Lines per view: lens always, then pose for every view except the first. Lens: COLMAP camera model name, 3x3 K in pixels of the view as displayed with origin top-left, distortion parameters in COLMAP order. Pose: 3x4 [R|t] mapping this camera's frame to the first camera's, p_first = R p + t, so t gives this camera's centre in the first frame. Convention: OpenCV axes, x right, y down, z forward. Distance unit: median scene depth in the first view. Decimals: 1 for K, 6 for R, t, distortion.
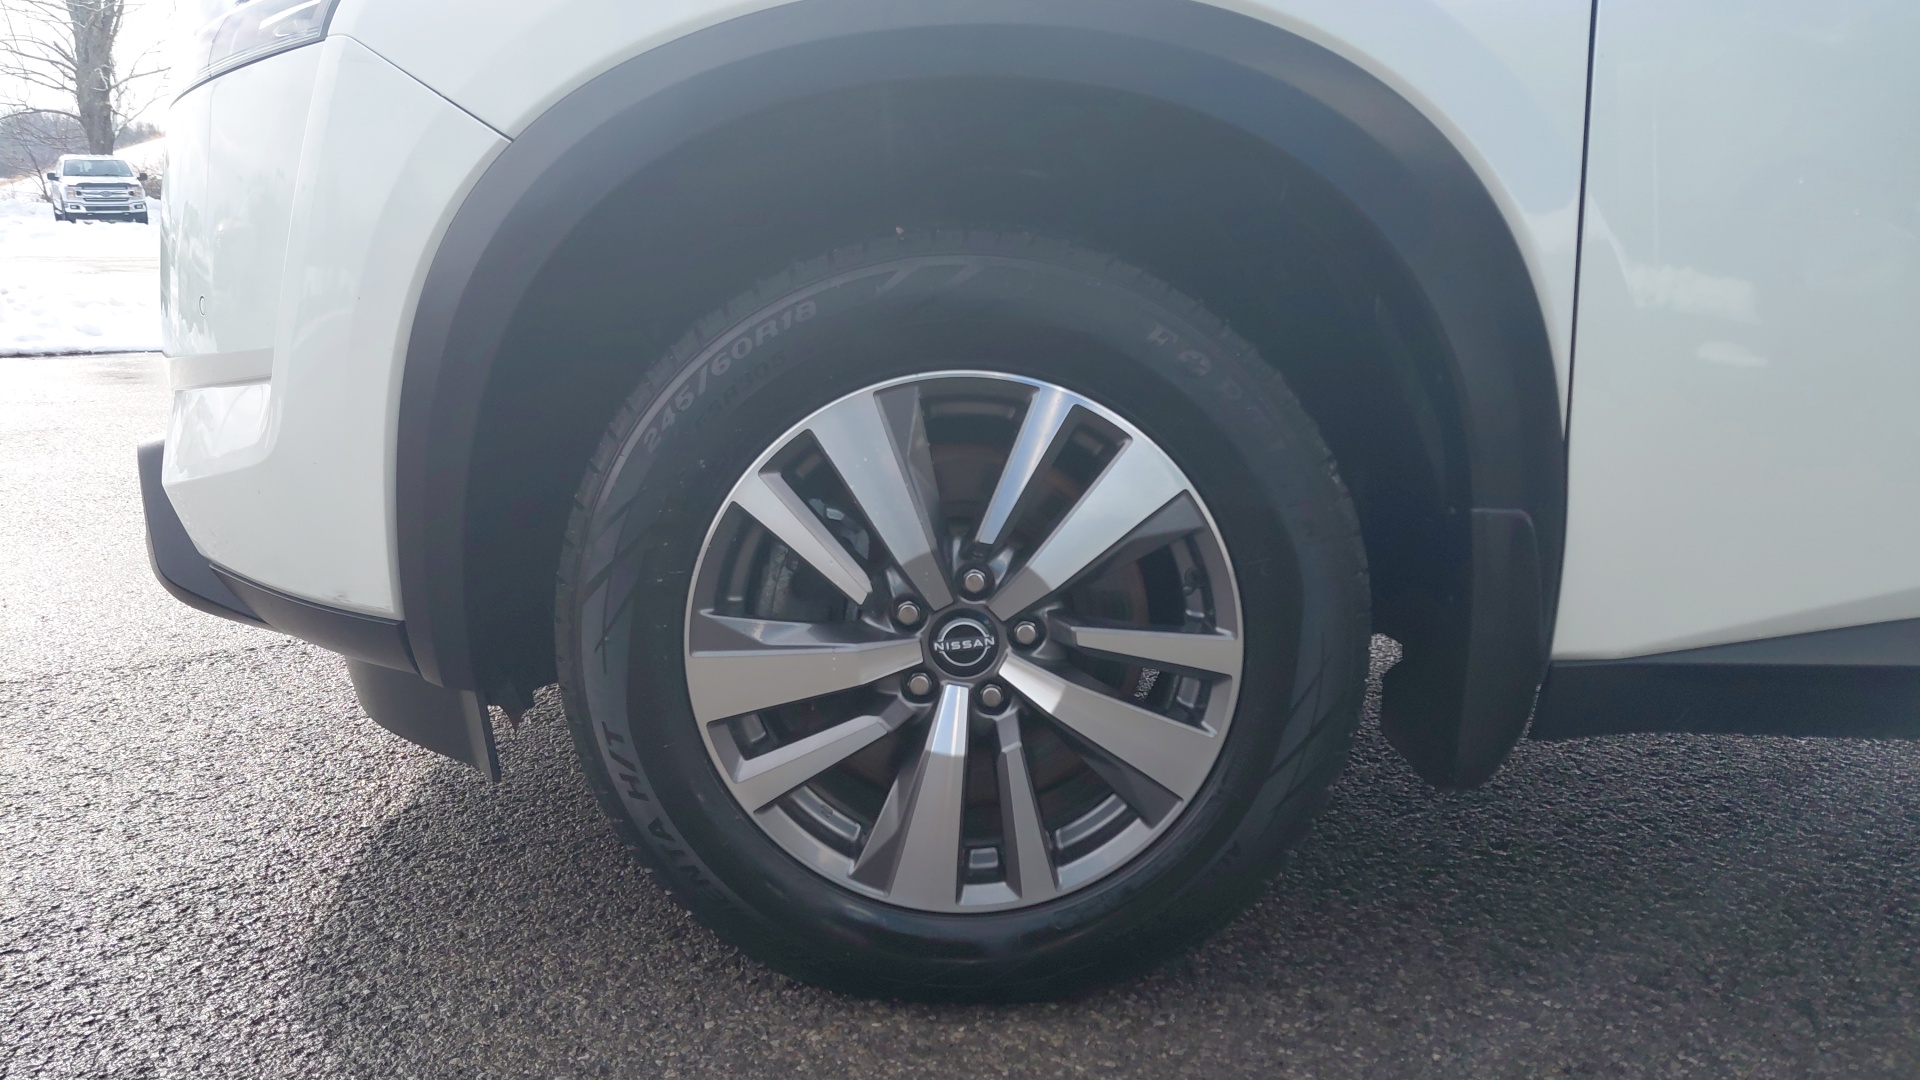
lens RADIAL K [[1418.4, 0, 921.2], [0, 1418.4, 560.1], [0, 0, 1]] dist [0.001506, -0.004135]
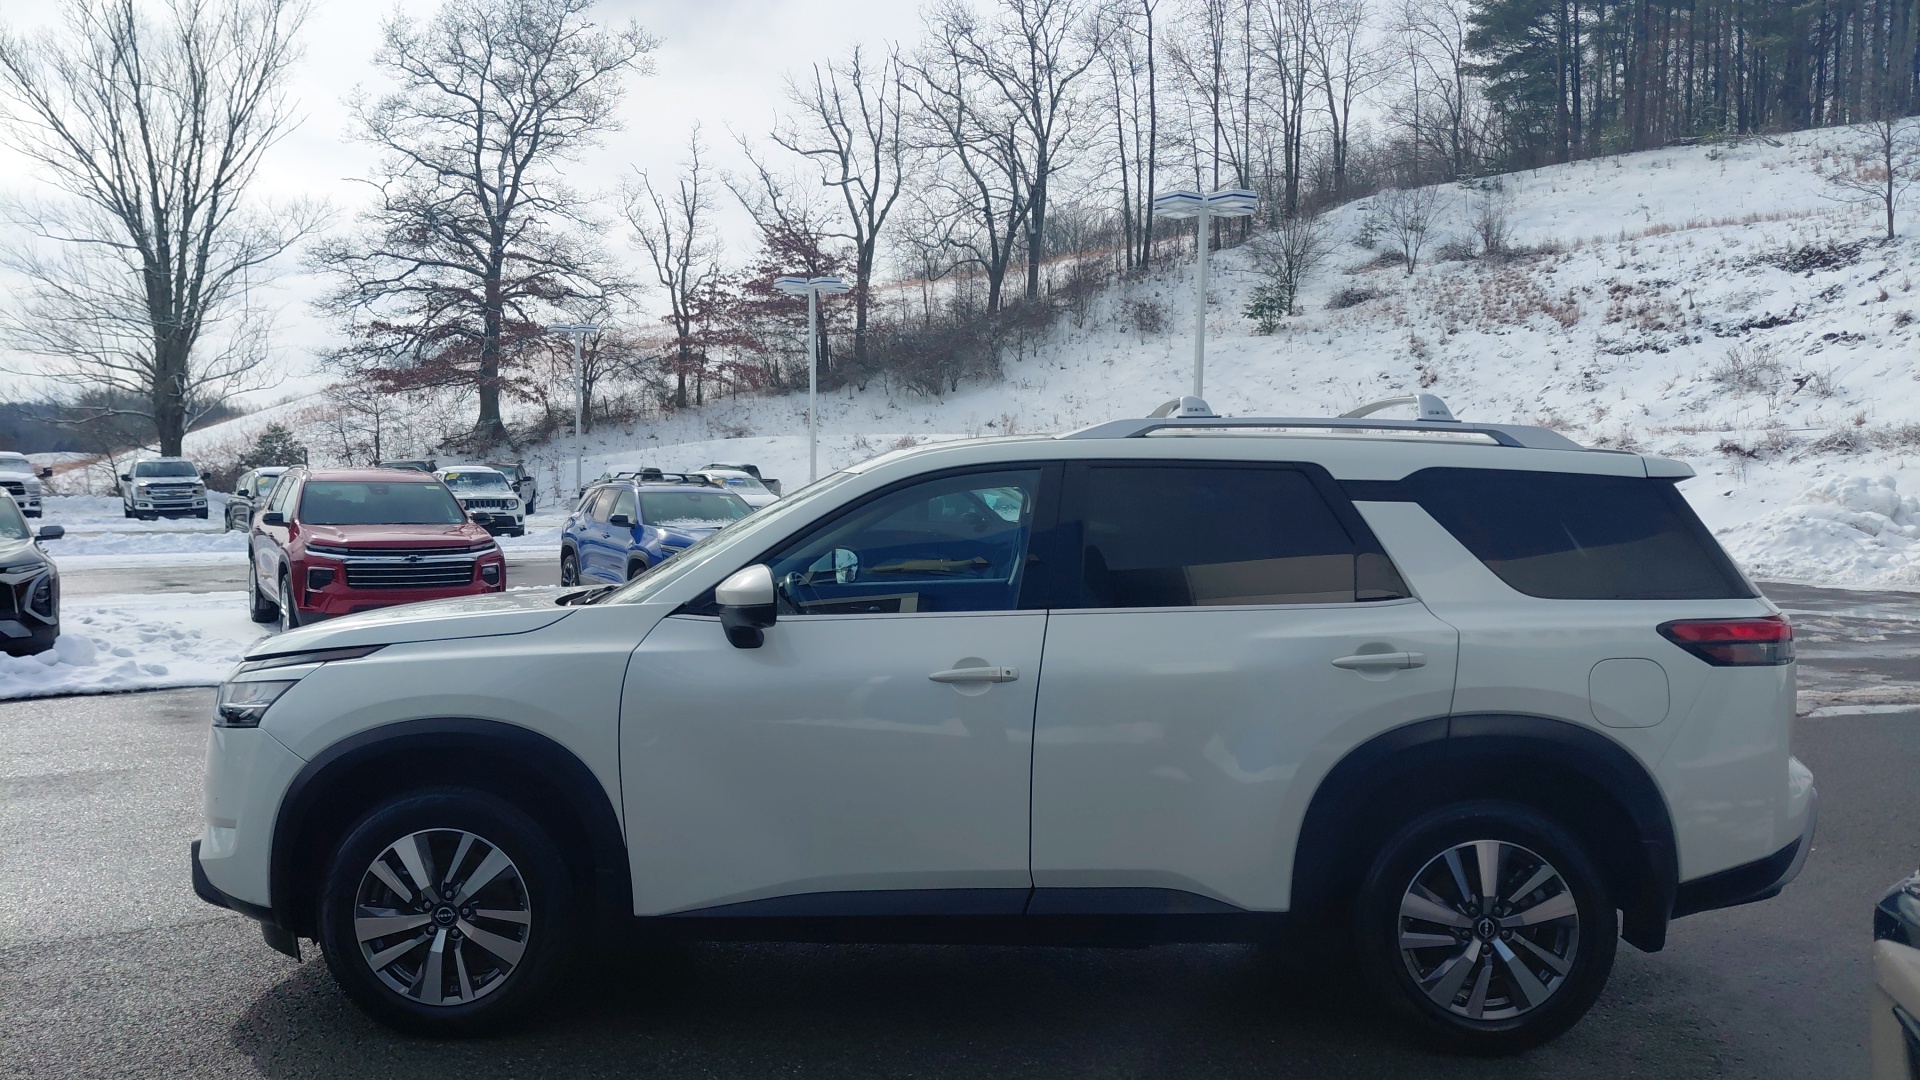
lens RADIAL K [[1481.6, 0, 925.9], [0, 1481.6, 542.0], [0, 0, 1]] dist [0.013263, -0.041586]
pose [[0.999188, -0.013882, -0.037829, 1.136591], [0.006837, 0.983576, -0.180367, -0.142780], [0.039711, 0.179962, 0.982872, -2.156883]]
